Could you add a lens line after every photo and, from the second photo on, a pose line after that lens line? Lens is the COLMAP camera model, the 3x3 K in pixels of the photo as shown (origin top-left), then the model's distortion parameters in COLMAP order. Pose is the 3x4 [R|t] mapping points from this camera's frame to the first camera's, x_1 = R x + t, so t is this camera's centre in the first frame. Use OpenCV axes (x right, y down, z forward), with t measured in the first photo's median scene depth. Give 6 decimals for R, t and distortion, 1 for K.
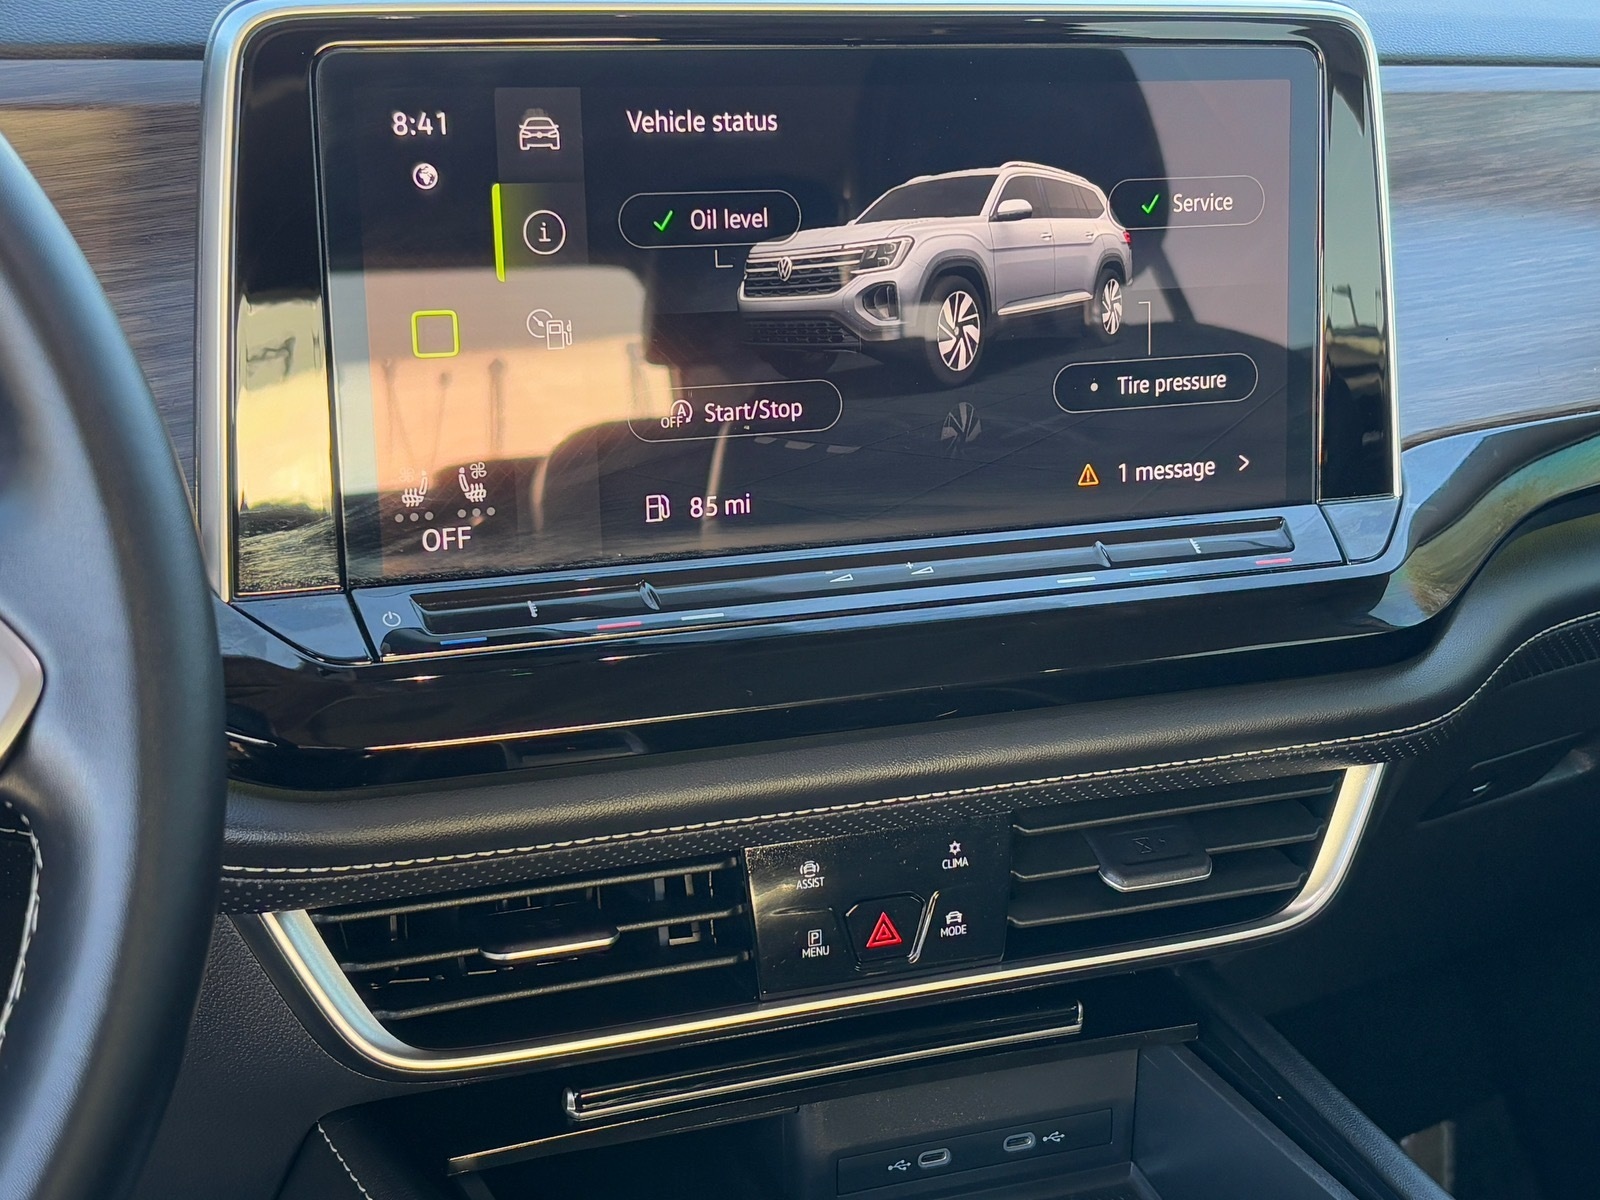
lens RADIAL K [[2417.4, 0, 813.2], [0, 2417.4, 607.3], [0, 0, 1]] dist [0.170596, 0.000000]
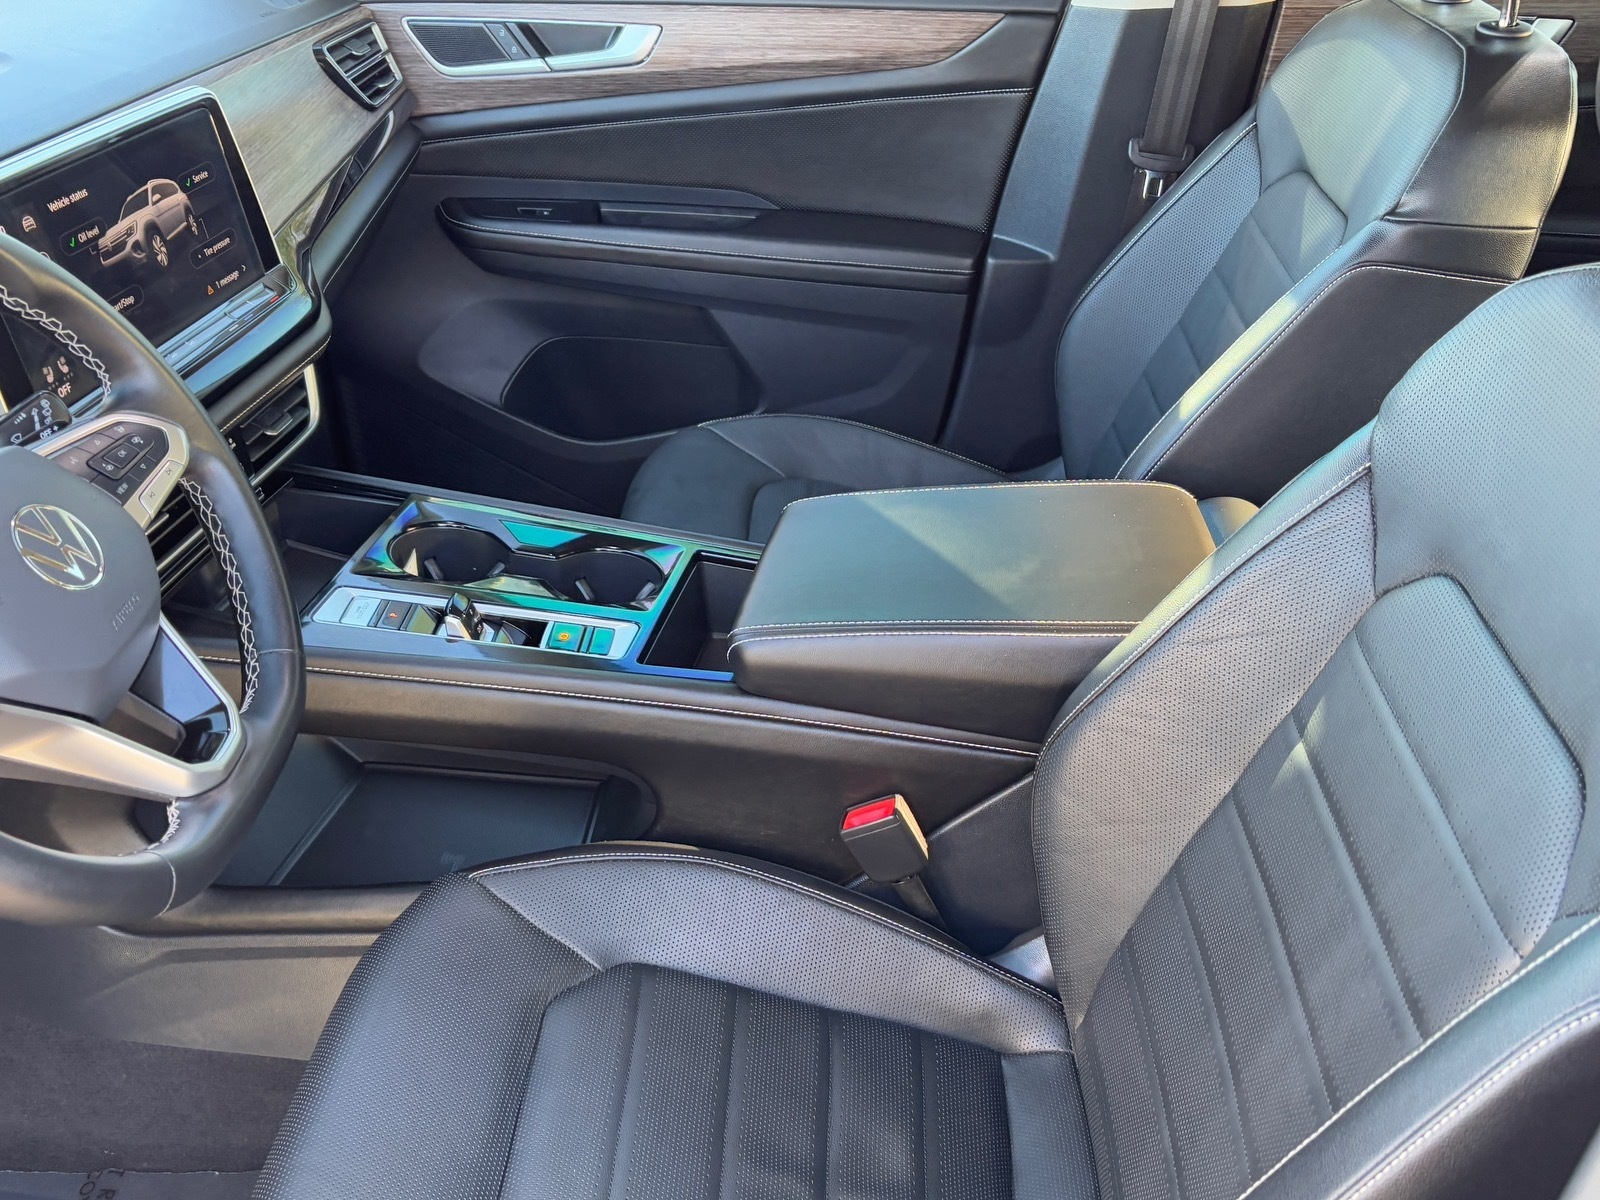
lens RADIAL K [[1564.4, 0, 793.0], [0, 1564.4, 598.3], [0, 0, 1]] dist [0.021940, 0.000000]
pose [[0.559019, -0.453519, 0.694131, -0.882315], [0.287522, 0.891240, 0.350746, -0.175257], [-0.777708, 0.003504, 0.628616, -0.566557]]
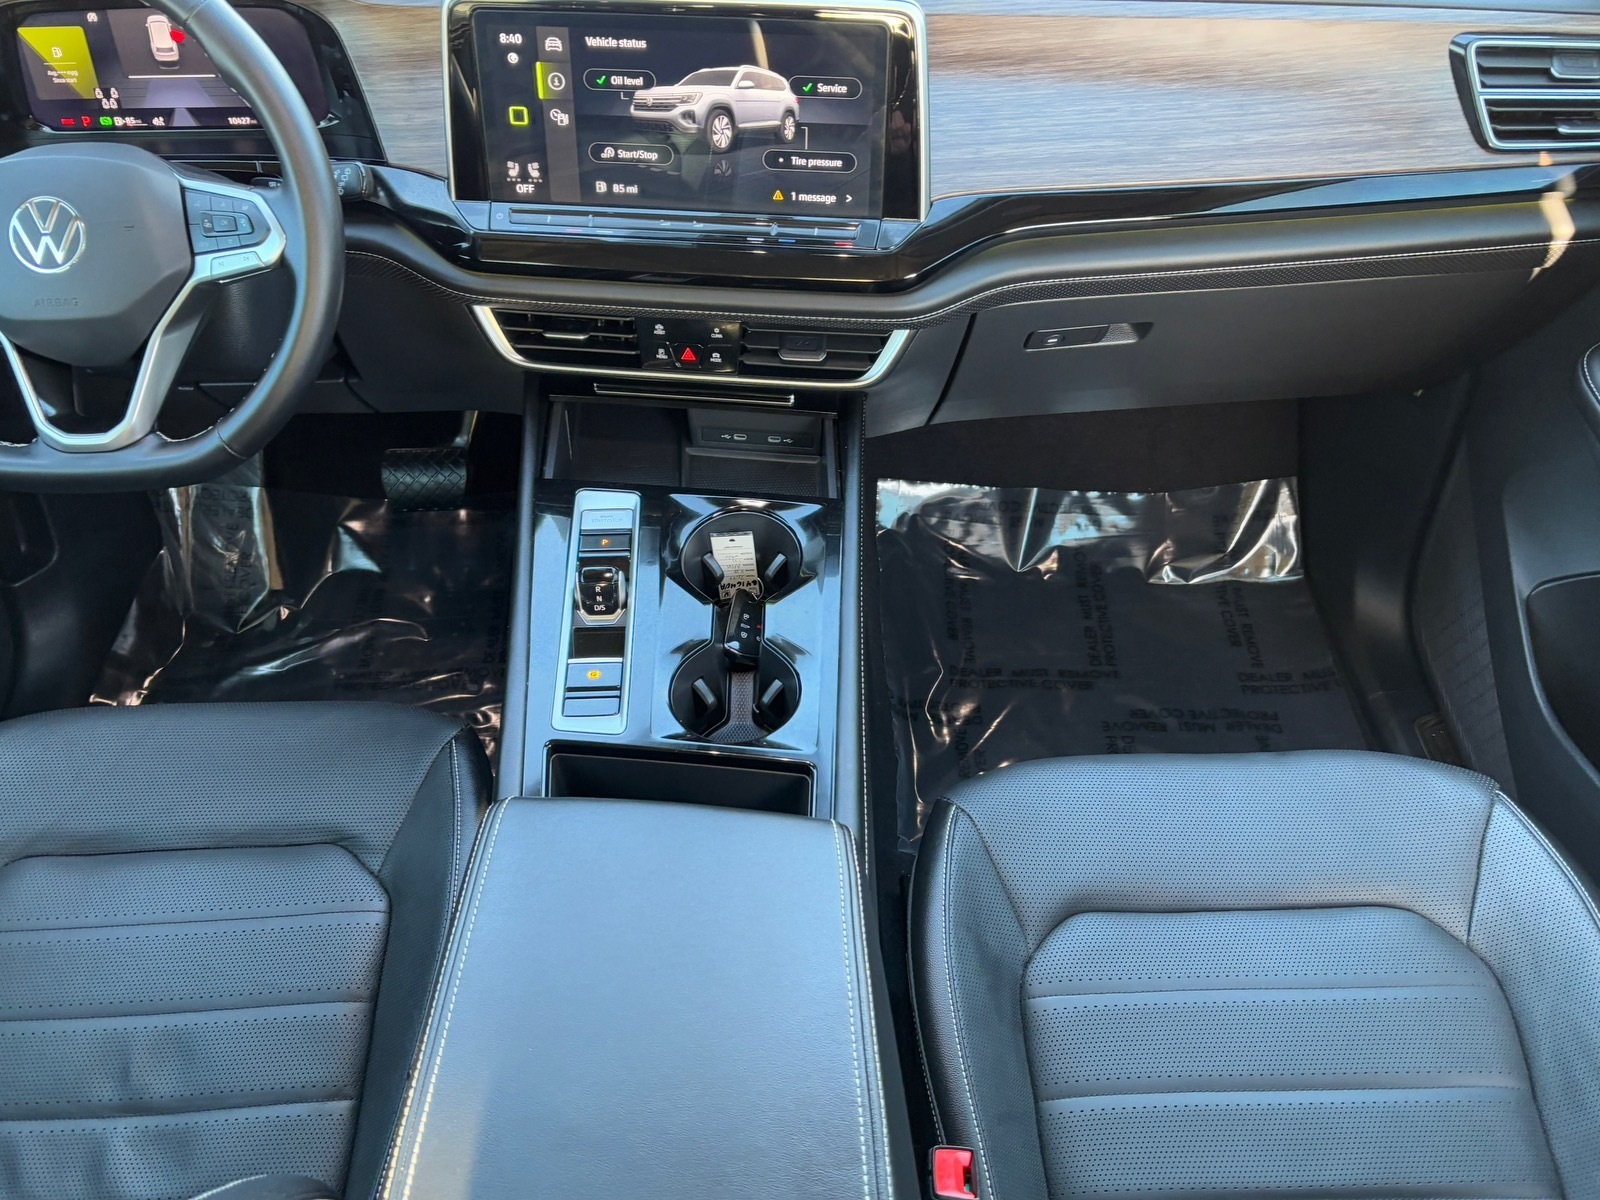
lens RADIAL K [[1379.0, 0, 795.8], [0, 1379.0, 621.5], [0, 0, 1]] dist [0.027300, -0.019913]
pose [[0.868196, 0.302512, -0.393346, 0.851734], [-0.114145, 0.893177, 0.434977, -0.294123], [0.482914, -0.332747, 0.809984, -0.317128]]
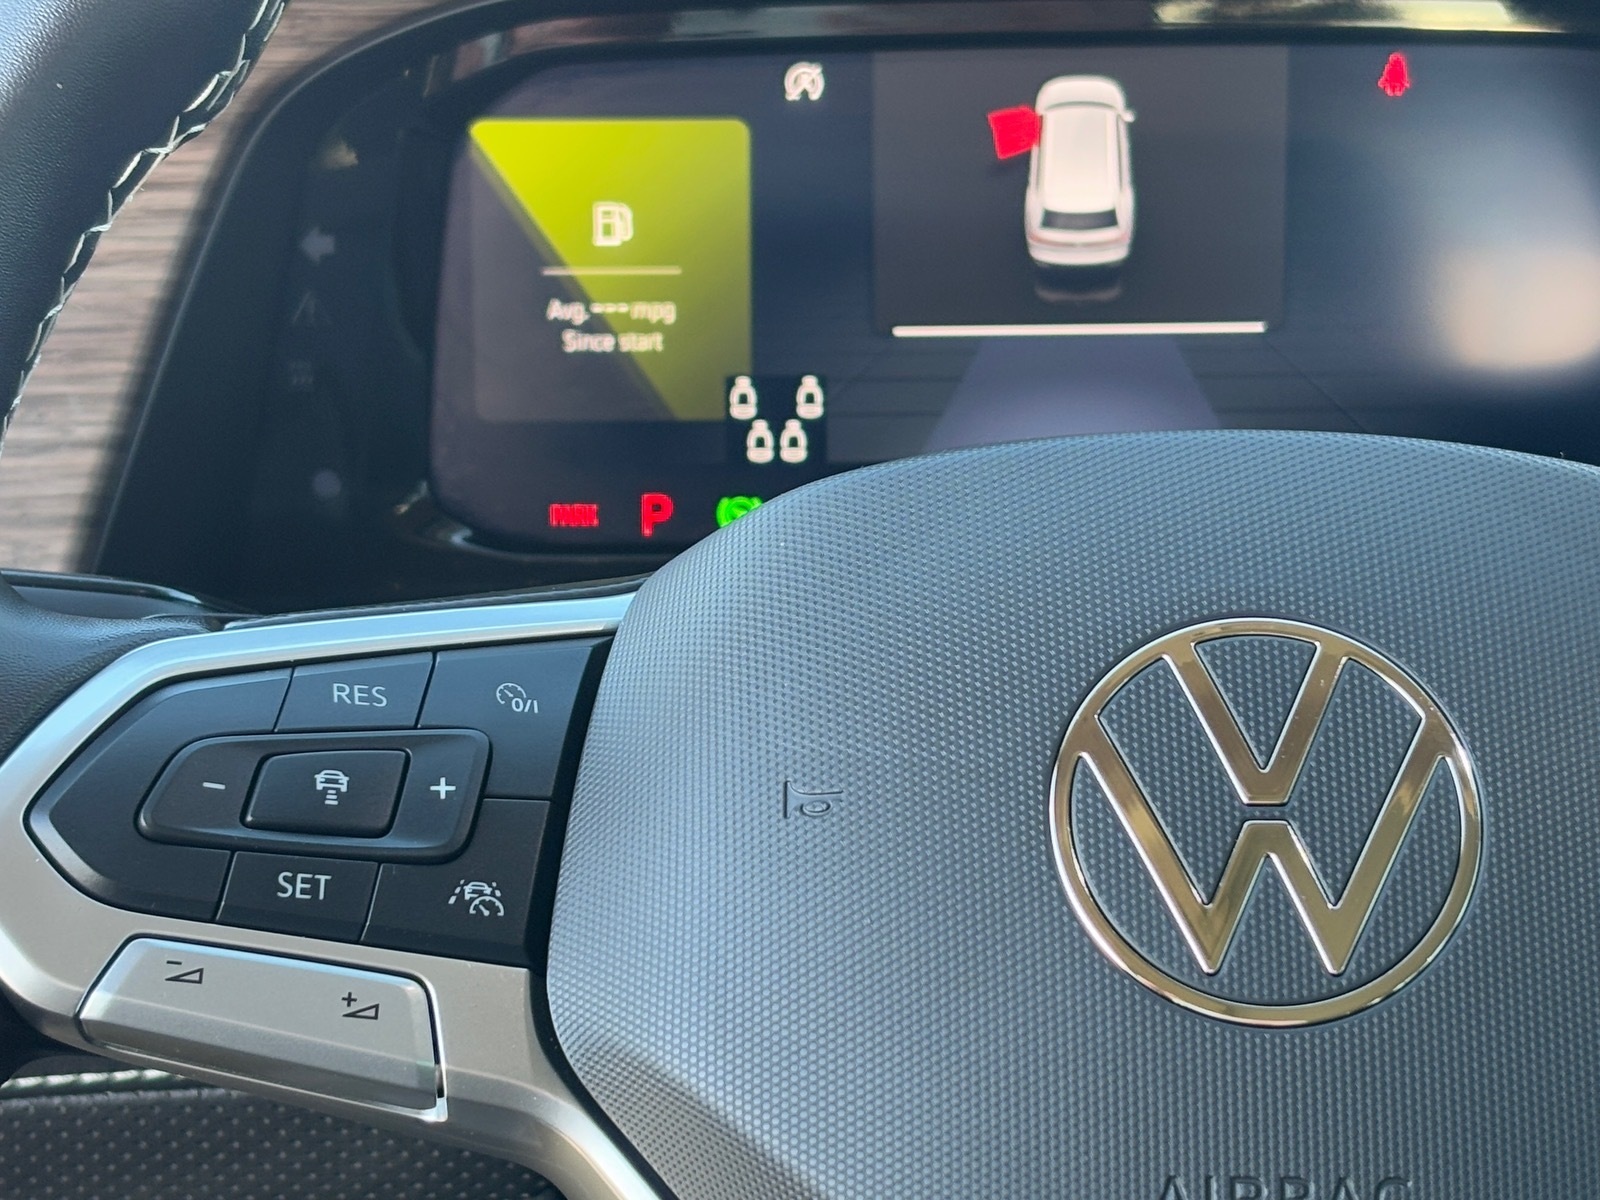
lens RADIAL K [[3702.1, 0, 716.4], [0, 3702.1, 634.4], [0, 0, 1]] dist [0.156430, 0.000000]
pose [[0.855622, 0.103419, -0.507164, -0.160661], [-0.122258, 0.992491, -0.003872, 0.015954], [0.502955, 0.065318, 0.861841, -0.046554]]
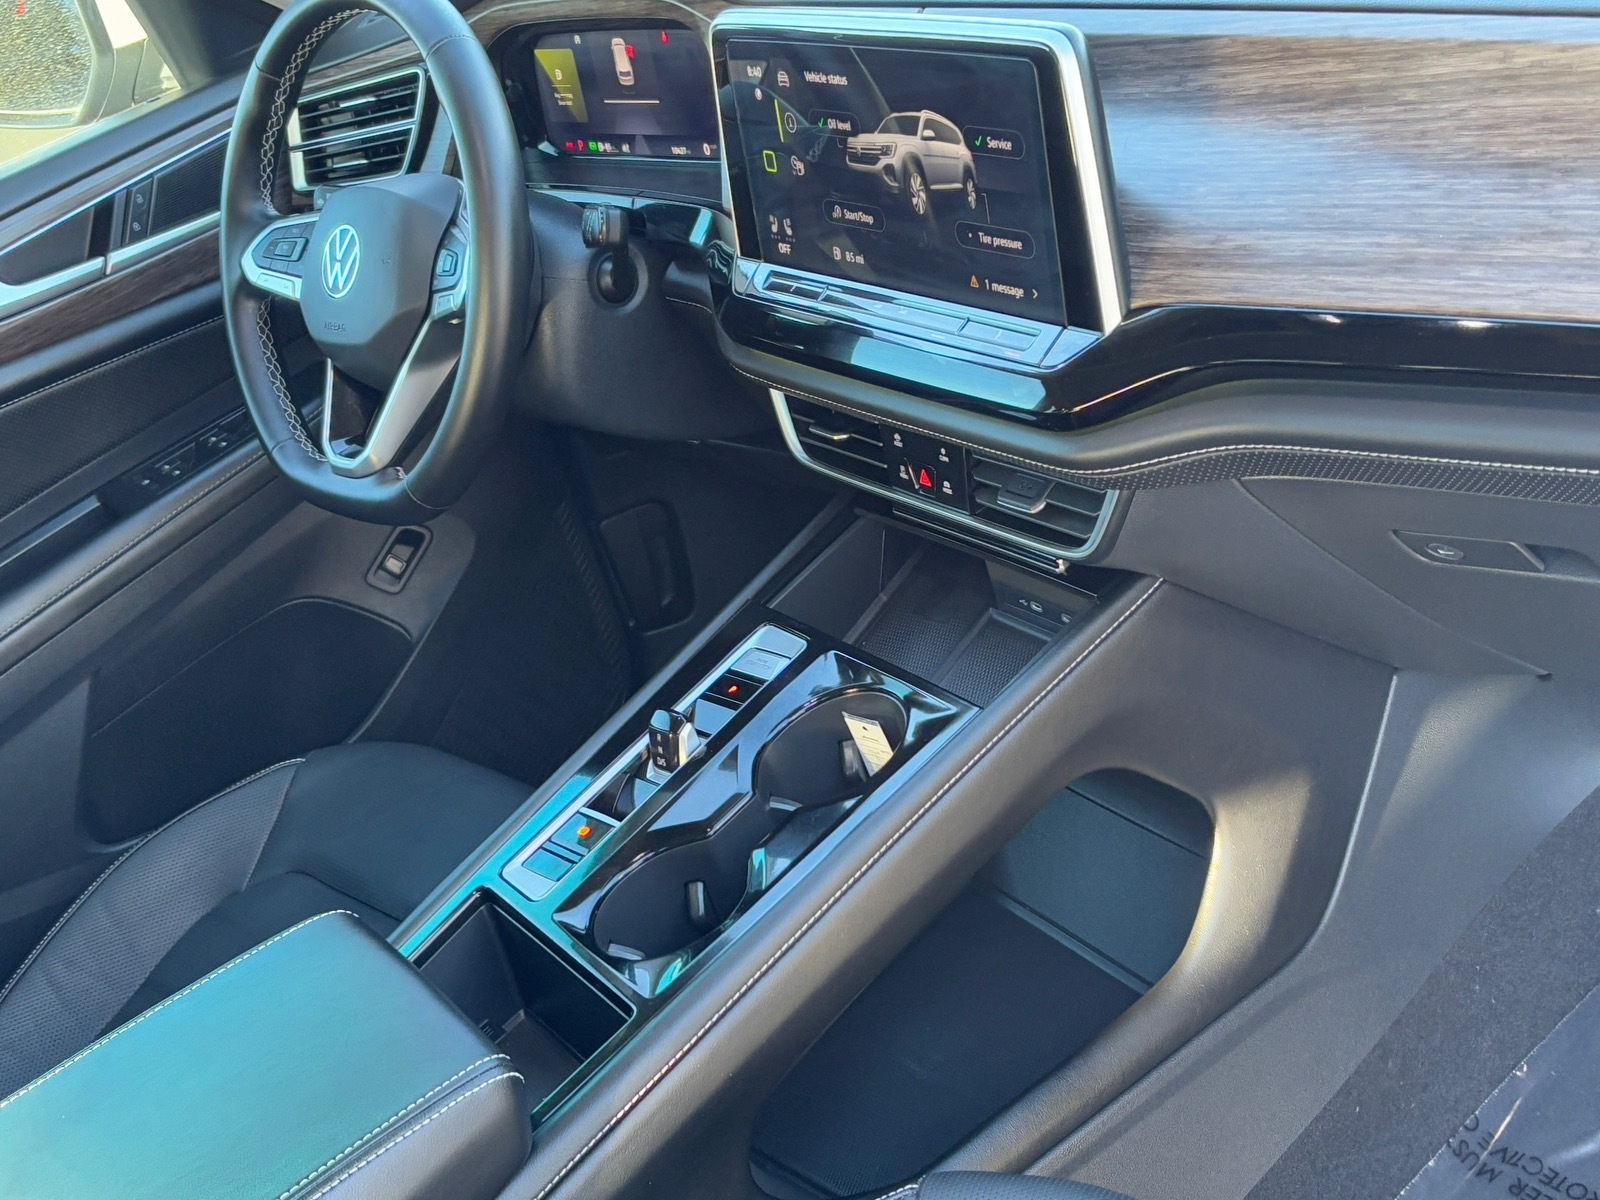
lens RADIAL K [[2201.8, 0, 816.4], [0, 2201.8, 612.3], [0, 0, 1]] dist [0.111752, 0.000000]
pose [[0.181635, 0.382753, -0.905820, 1.742866], [-0.001335, 0.921237, 0.388999, -0.485287], [0.983365, -0.069446, 0.167840, 0.597394]]
